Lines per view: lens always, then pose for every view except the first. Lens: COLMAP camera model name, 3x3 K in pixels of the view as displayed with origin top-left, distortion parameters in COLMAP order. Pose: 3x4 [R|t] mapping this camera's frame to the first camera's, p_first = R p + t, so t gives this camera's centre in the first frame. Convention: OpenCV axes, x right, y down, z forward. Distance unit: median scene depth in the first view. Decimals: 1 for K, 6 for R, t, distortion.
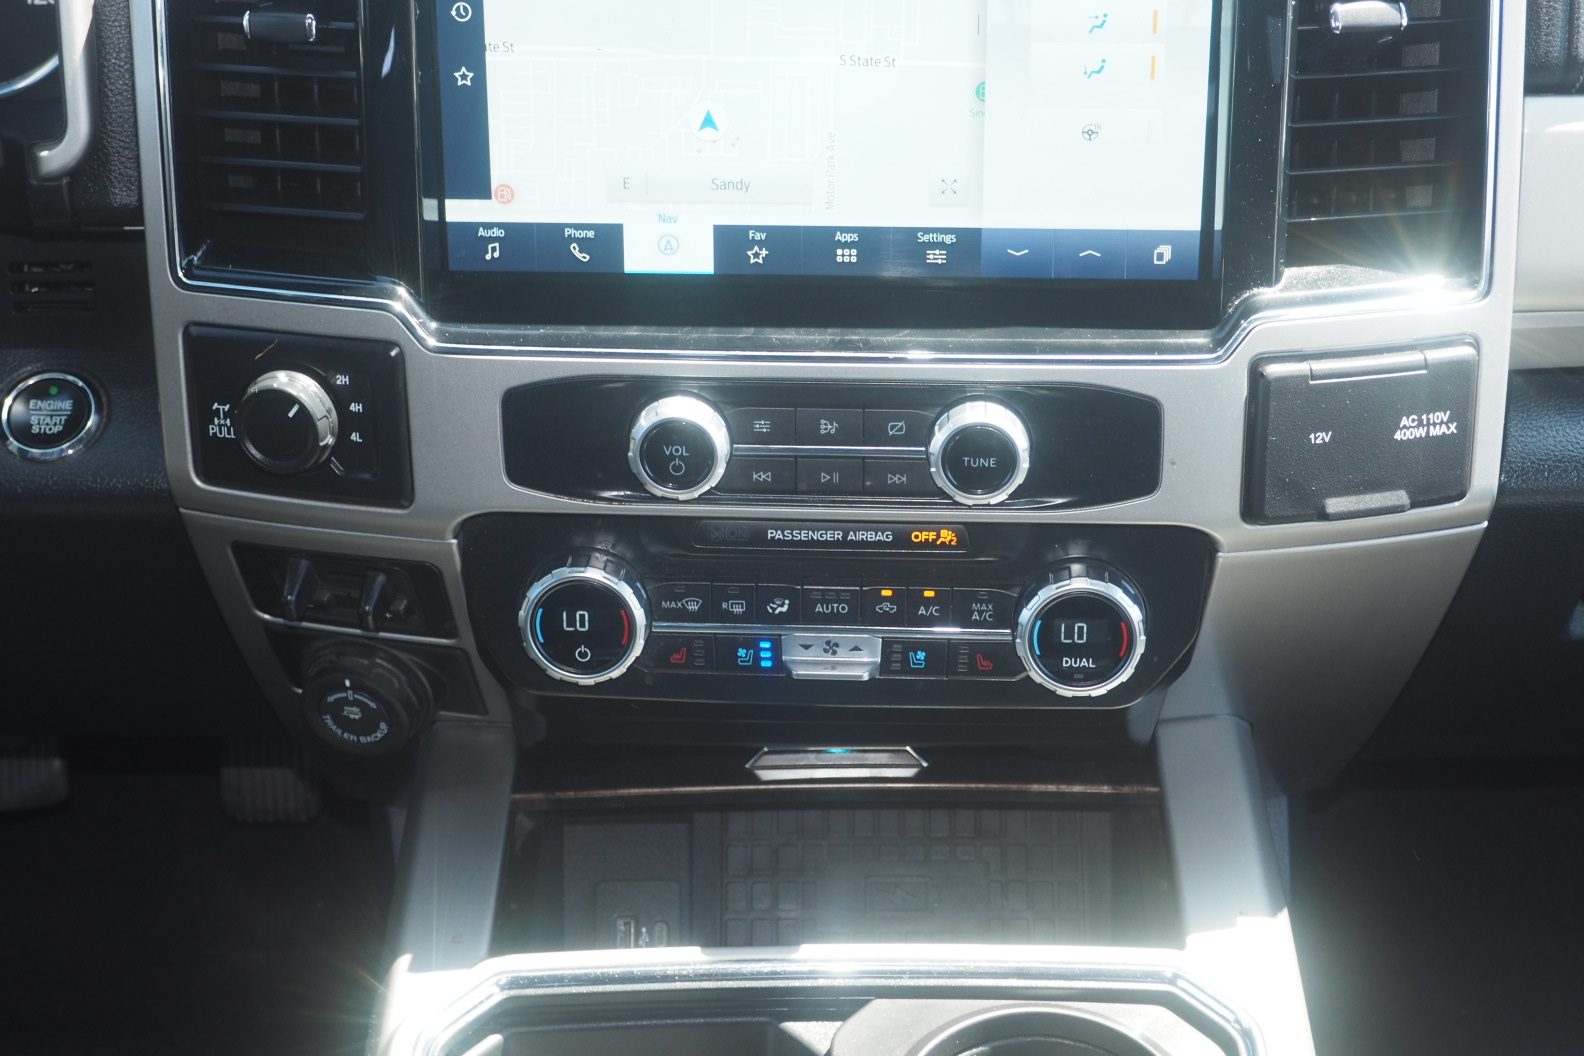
lens RADIAL K [[2649.3, 0, 800.2], [0, 2649.3, 528.9], [0, 0, 1]] dist [0.004082, 0.000000]
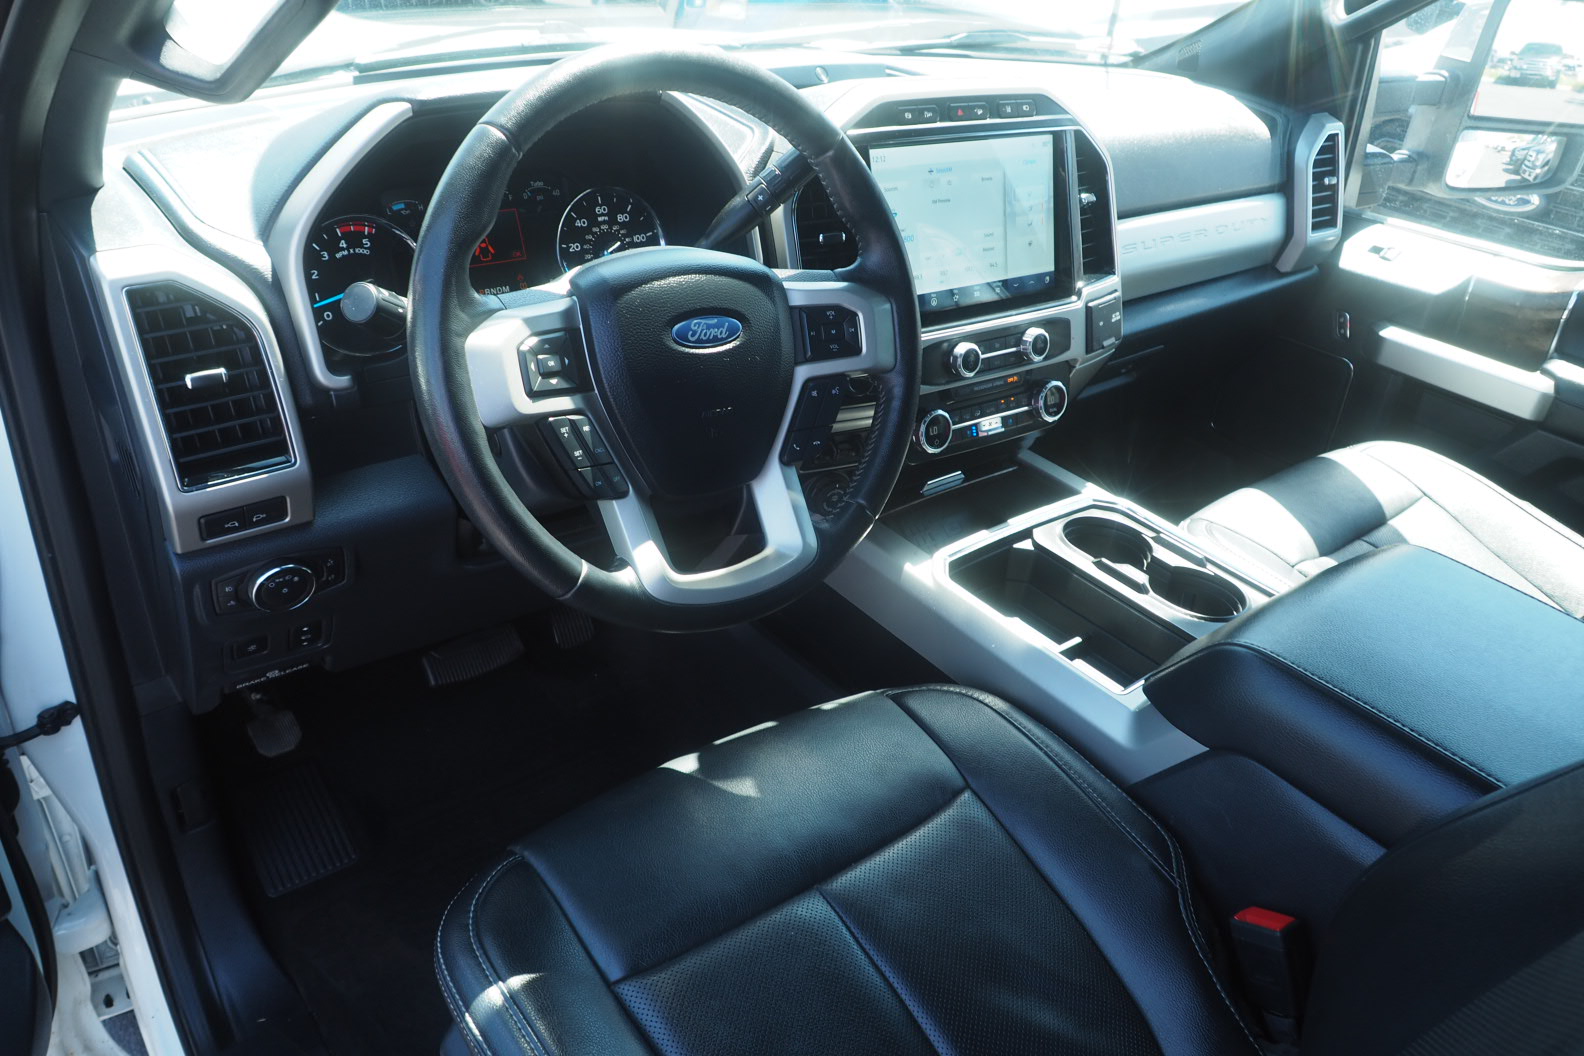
lens RADIAL K [[1116.0, 0, 789.3], [0, 1116.0, 529.2], [0, 0, 1]] dist [-0.026790, -0.003831]
pose [[0.784462, -0.256068, 0.564843, -0.953568], [0.290114, 0.956499, 0.030708, 0.055546], [-0.548136, 0.139780, 0.824627, 0.085839]]
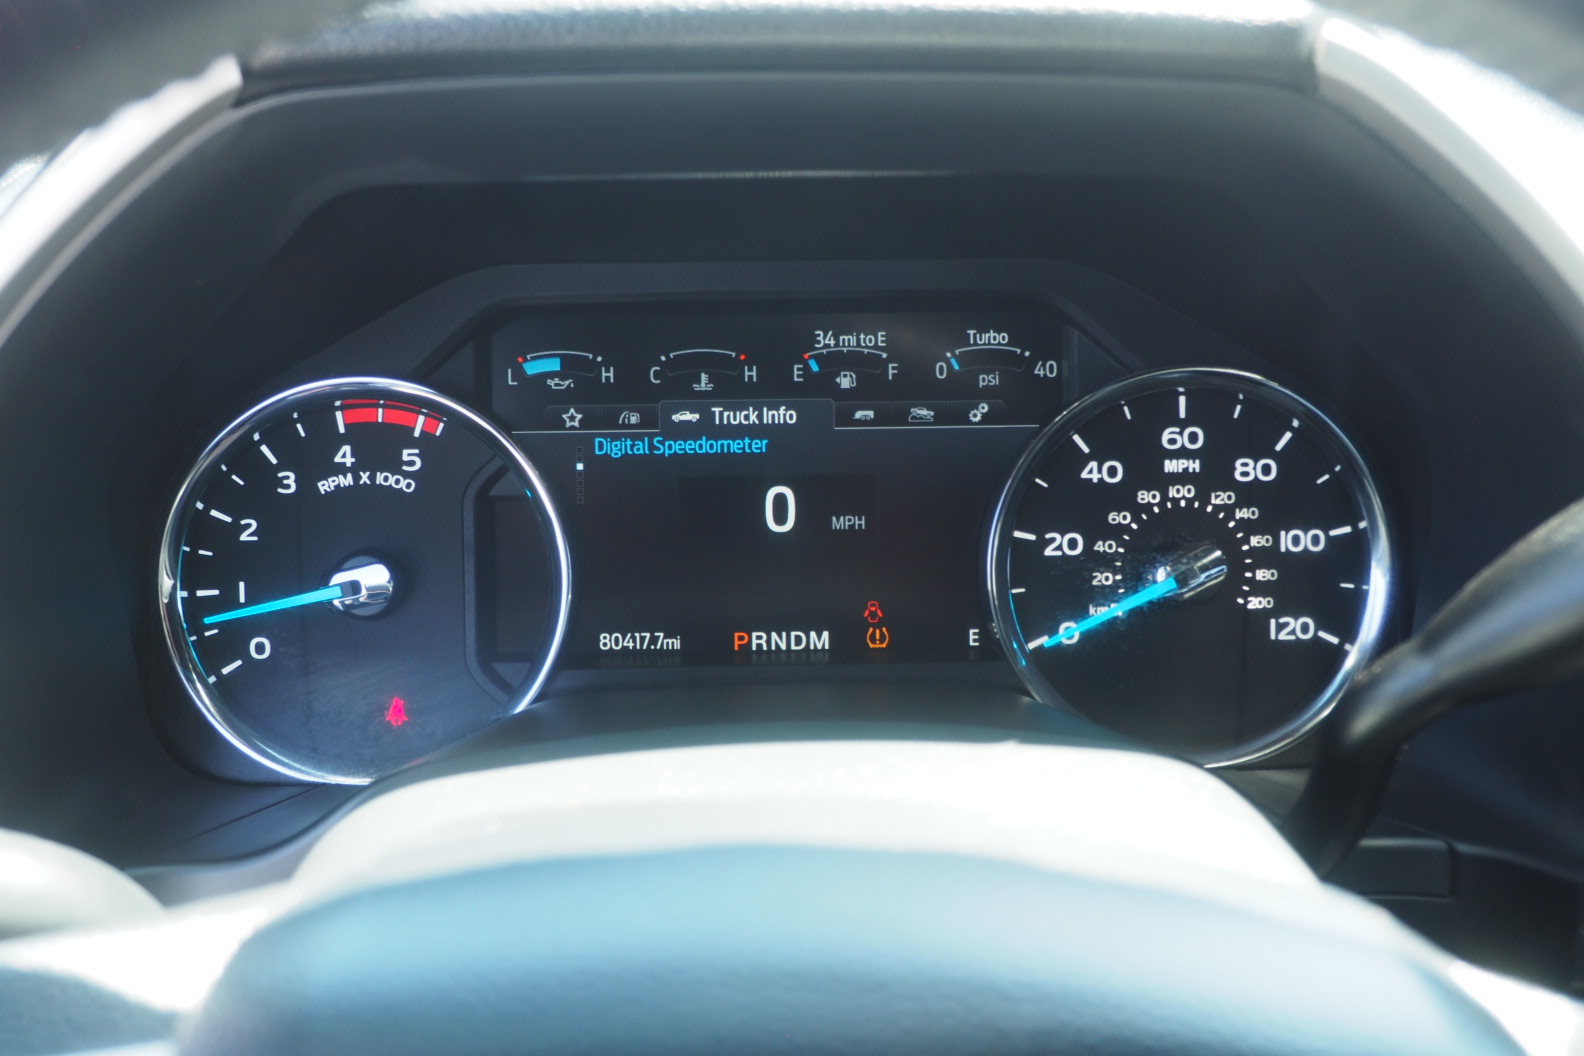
lens RADIAL K [[1716.6, 0, 773.1], [0, 1716.6, 571.0], [0, 0, 1]] dist [0.032668, 0.000000]
pose [[0.999738, -0.006493, 0.021937, -0.505354], [0.010292, 0.984015, -0.177787, -0.147699], [-0.020432, 0.177966, 0.983824, 0.577027]]
